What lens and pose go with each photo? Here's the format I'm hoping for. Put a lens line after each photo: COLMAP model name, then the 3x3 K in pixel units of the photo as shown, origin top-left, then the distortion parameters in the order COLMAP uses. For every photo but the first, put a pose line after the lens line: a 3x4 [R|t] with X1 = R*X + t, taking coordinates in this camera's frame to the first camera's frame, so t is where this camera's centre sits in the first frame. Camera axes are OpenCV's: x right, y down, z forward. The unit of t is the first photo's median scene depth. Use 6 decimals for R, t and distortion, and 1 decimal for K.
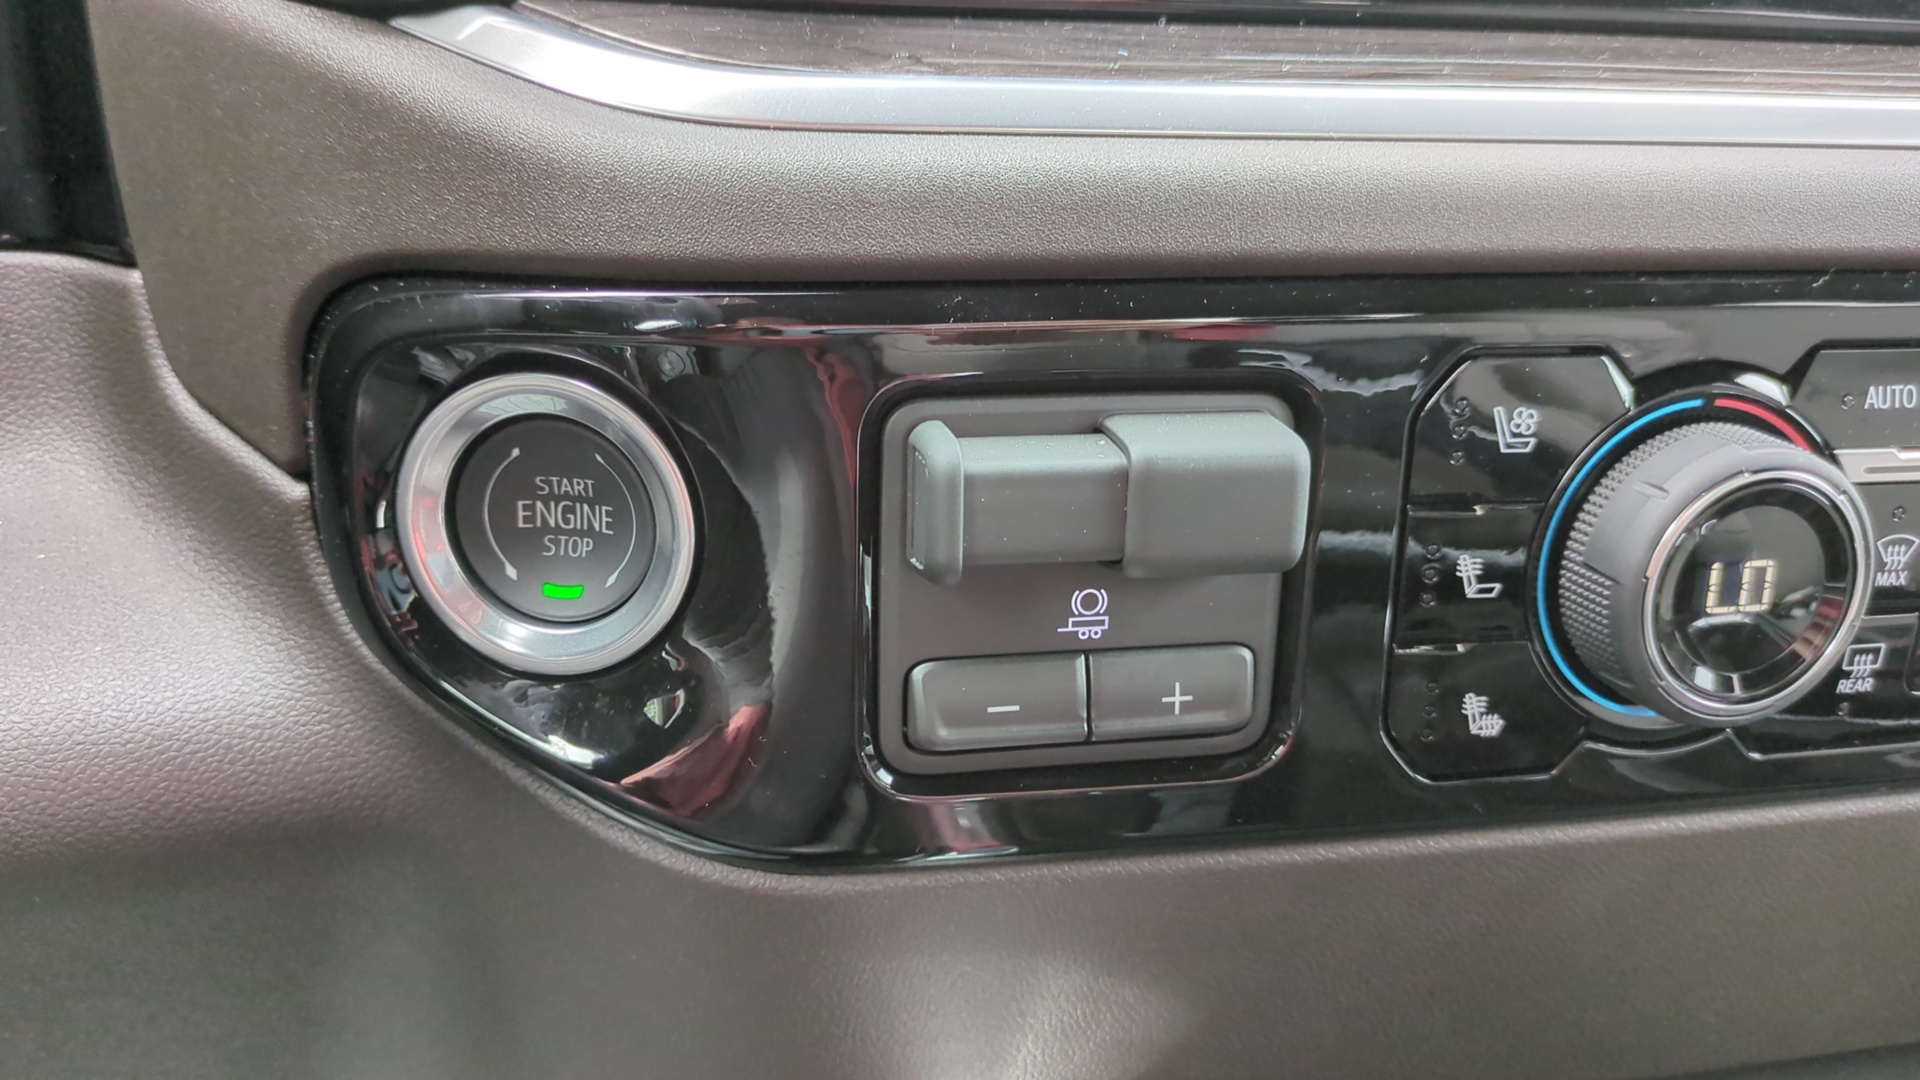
lens RADIAL K [[1686.5, 0, 934.2], [0, 1686.5, 543.5], [0, 0, 1]] dist [0.067233, -0.146498]
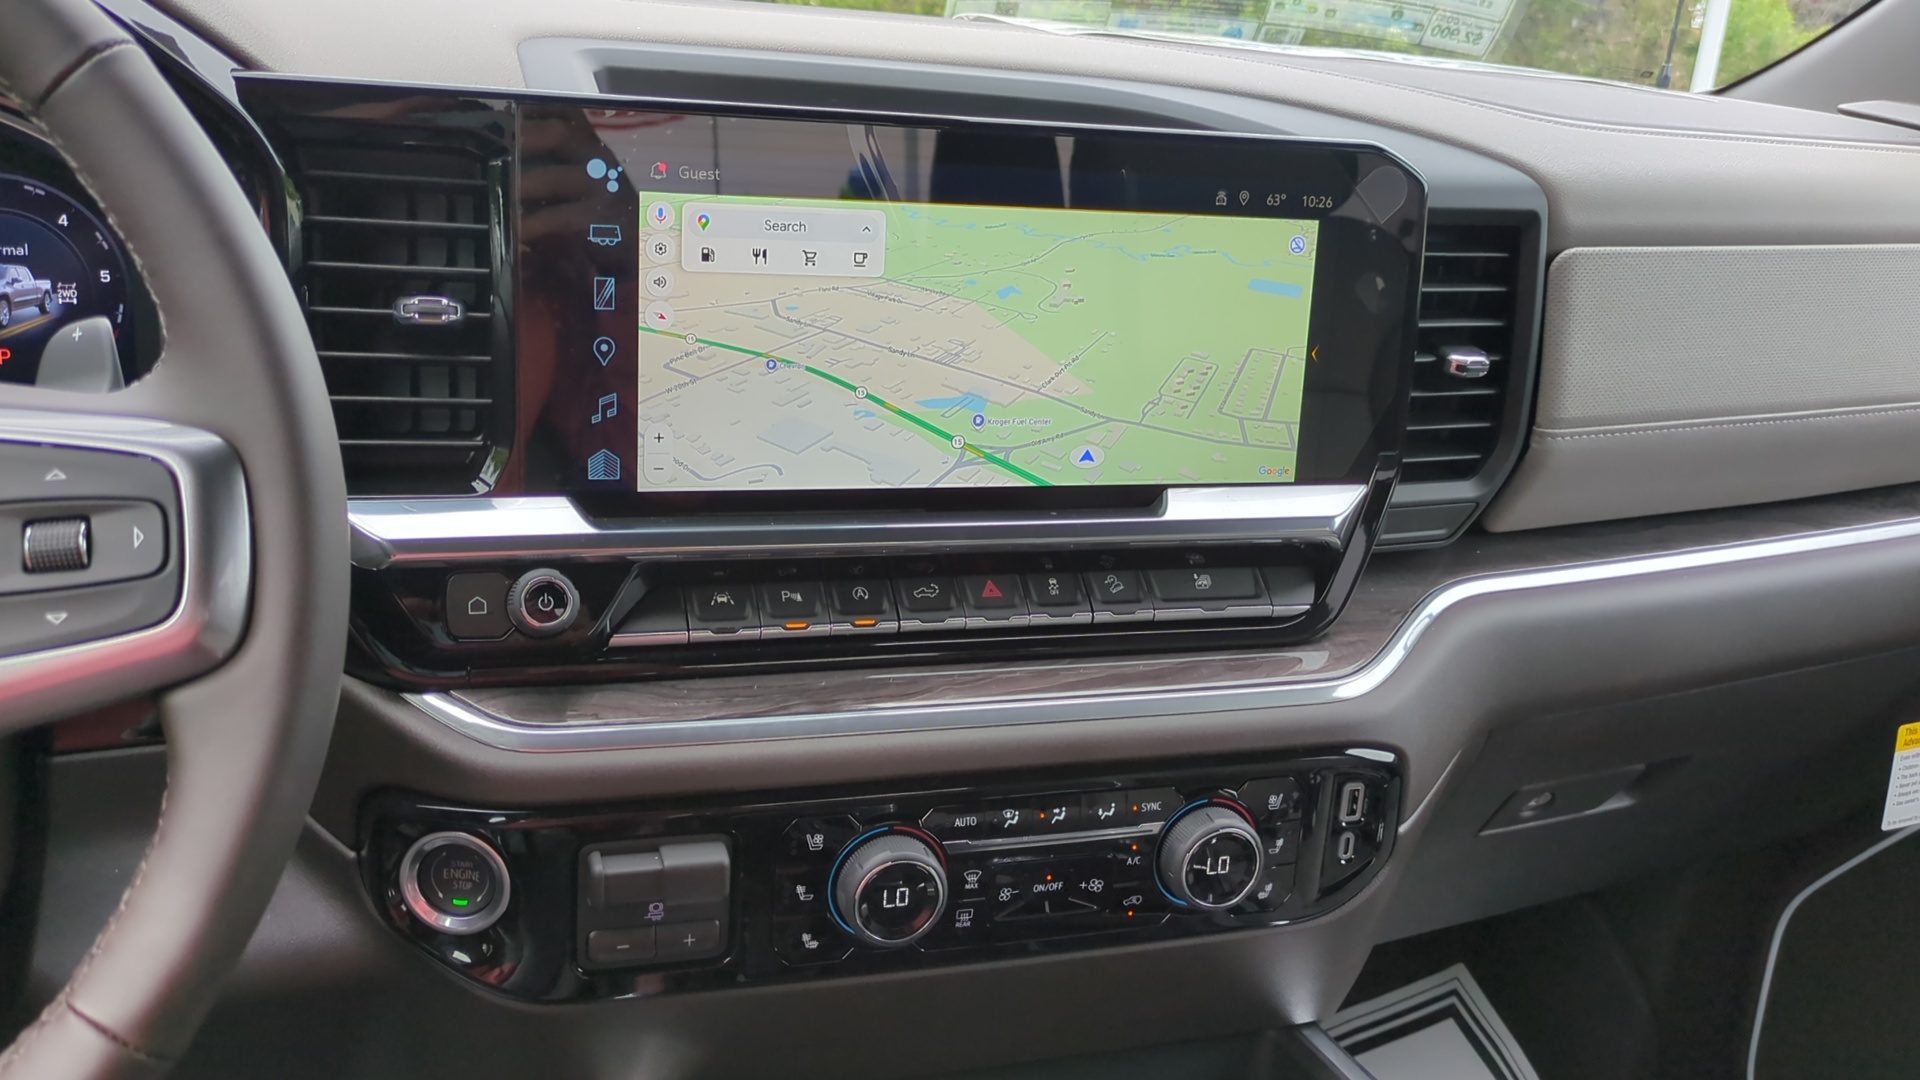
lens RADIAL K [[1697.0, 0, 957.5], [0, 1697.0, 524.8], [0, 0, 1]] dist [0.091185, -0.173800]
pose [[0.995149, 0.021087, 0.096088, 0.292149], [-0.020712, 0.999773, -0.004898, -0.570353], [-0.096169, 0.002884, 0.995361, -1.779540]]
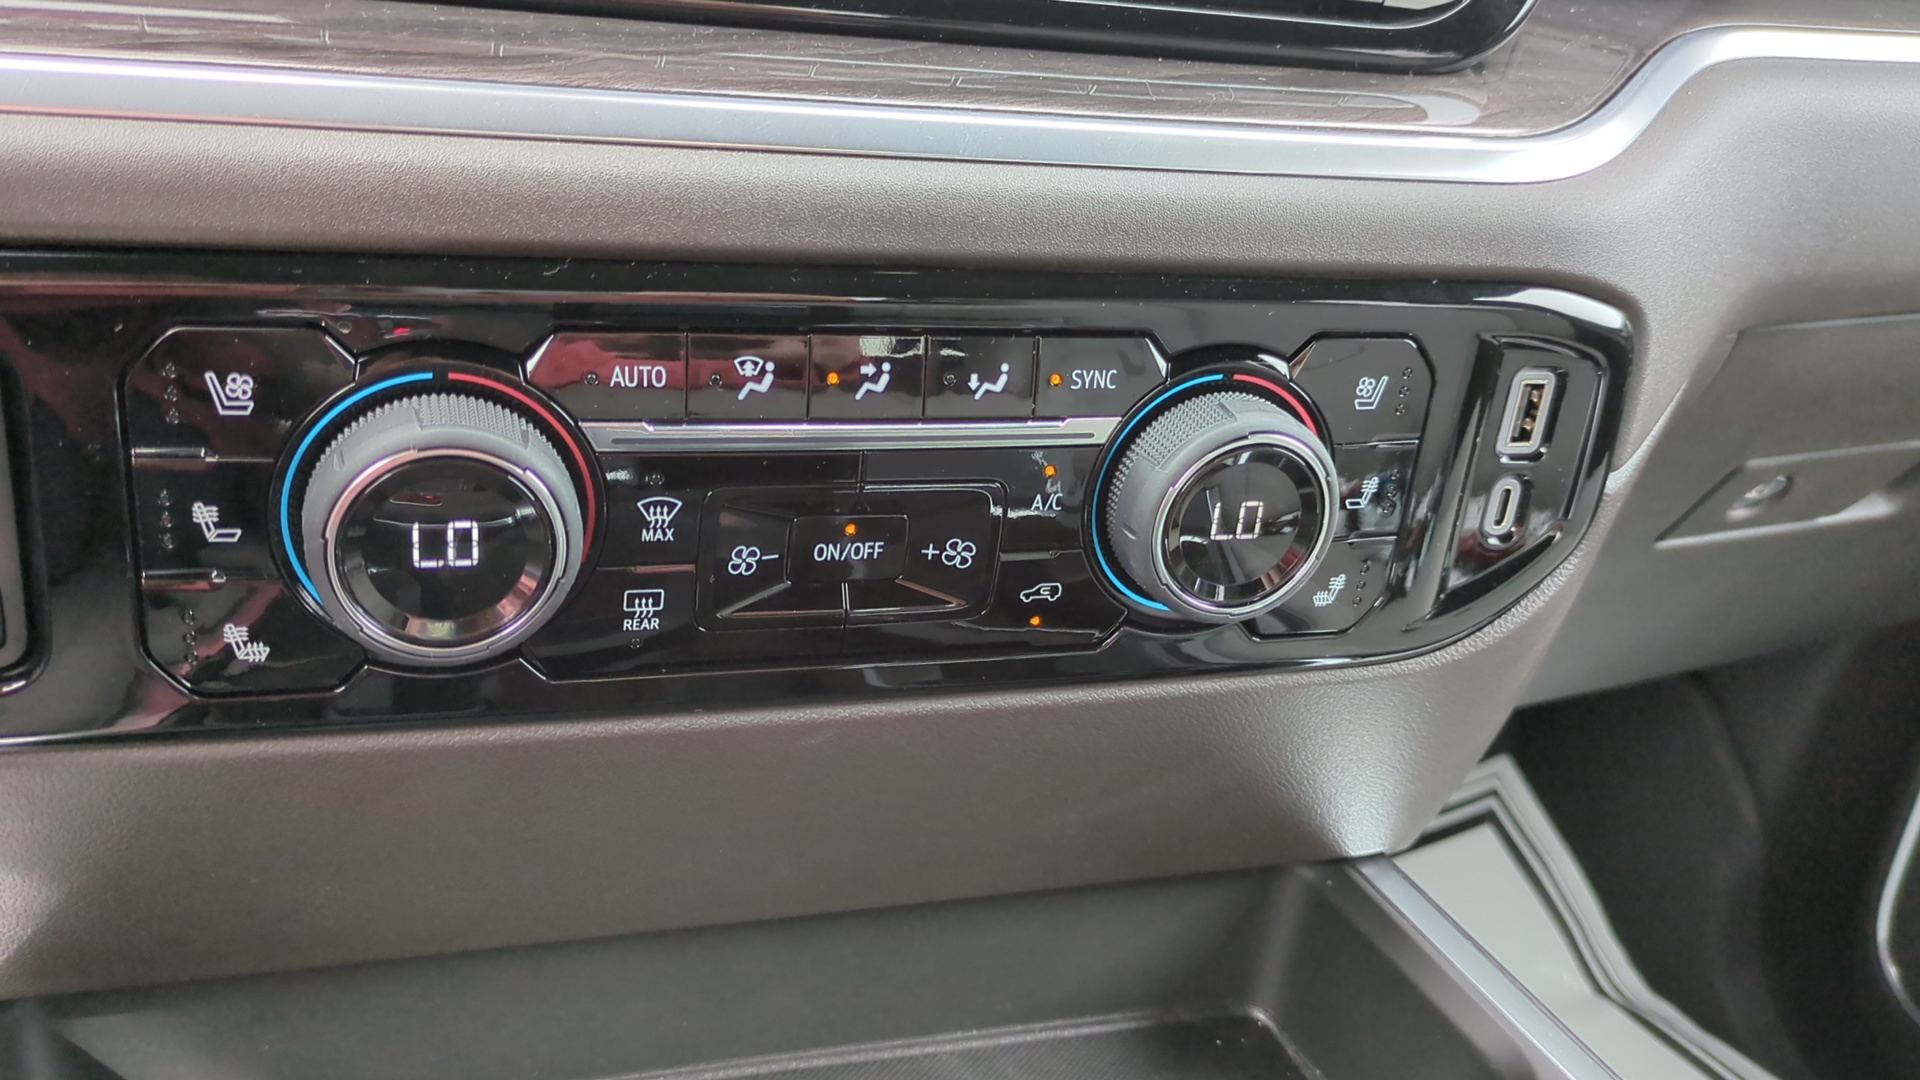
lens RADIAL K [[1686.5, 0, 934.2], [0, 1686.5, 543.5], [0, 0, 1]] dist [0.067233, -0.146498]
pose [[0.993598, 0.047616, 0.102450, 0.676121], [-0.060904, 0.989543, 0.130752, -0.140528], [-0.095153, -0.136154, 0.986107, -0.131805]]
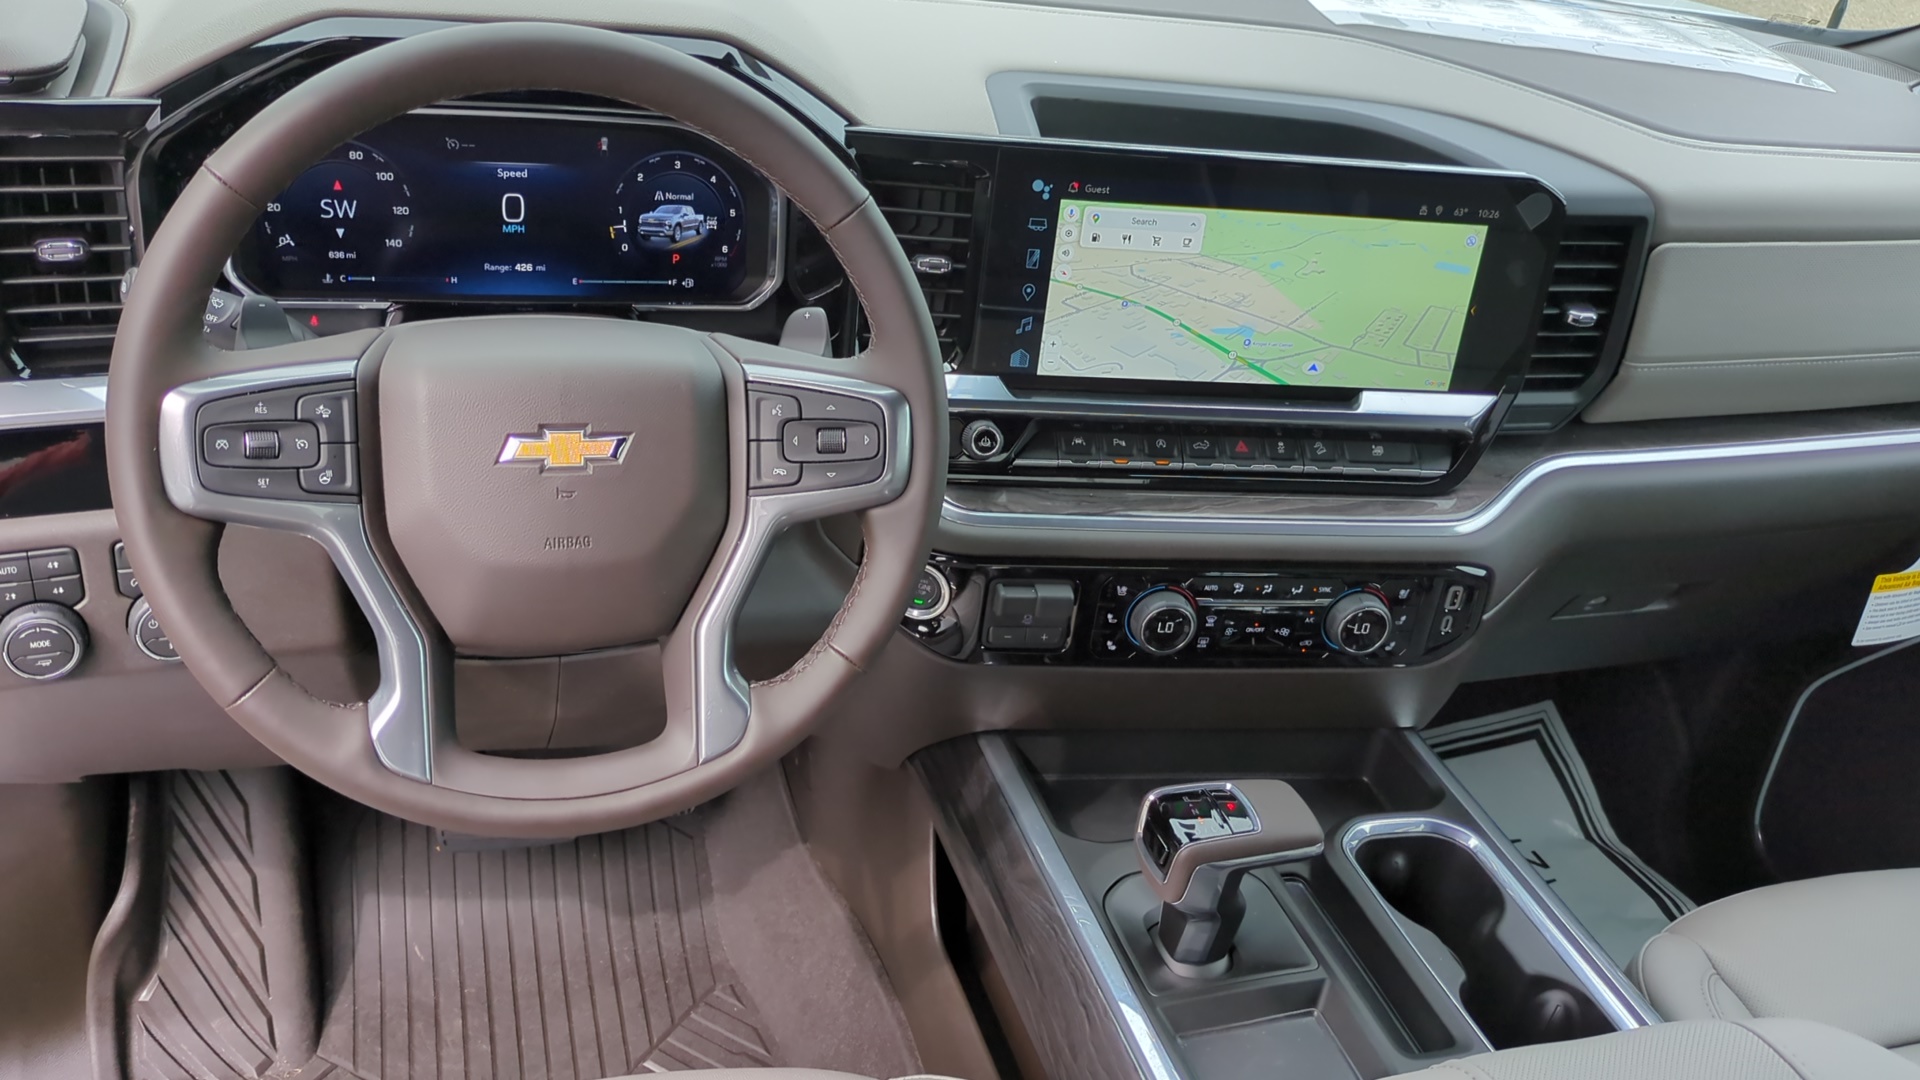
lens RADIAL K [[1686.5, 0, 934.2], [0, 1686.5, 543.5], [0, 0, 1]] dist [0.067233, -0.146498]
pose [[0.993927, 0.109631, -0.009538, -0.146264], [-0.105543, 0.974211, 0.199434, -1.066863], [0.031156, -0.197216, 0.979865, -3.565830]]
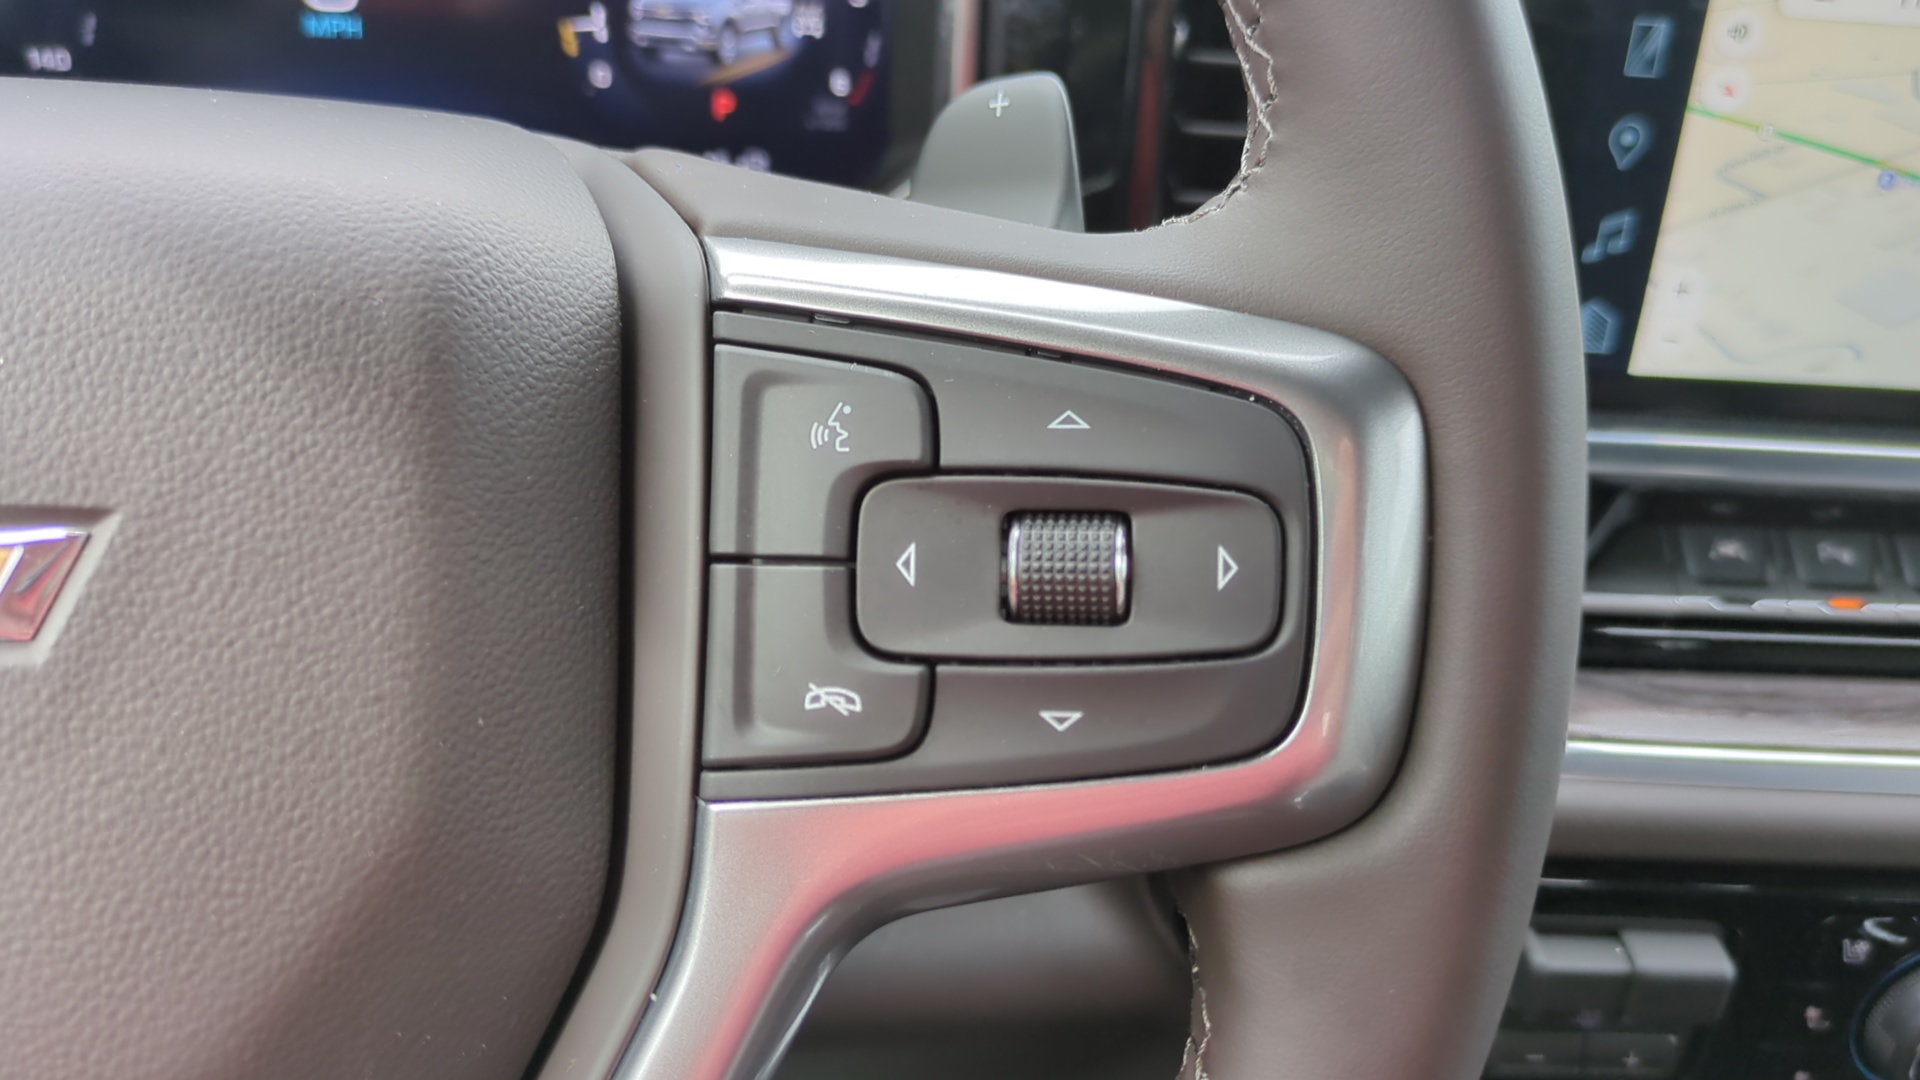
lens RADIAL K [[1686.5, 0, 934.2], [0, 1686.5, 543.5], [0, 0, 1]] dist [0.067233, -0.146498]
pose [[0.978209, 0.123972, -0.166548, -0.349557], [-0.095525, 0.980955, 0.169125, -0.682363], [0.184342, -0.149530, 0.971421, -0.819552]]
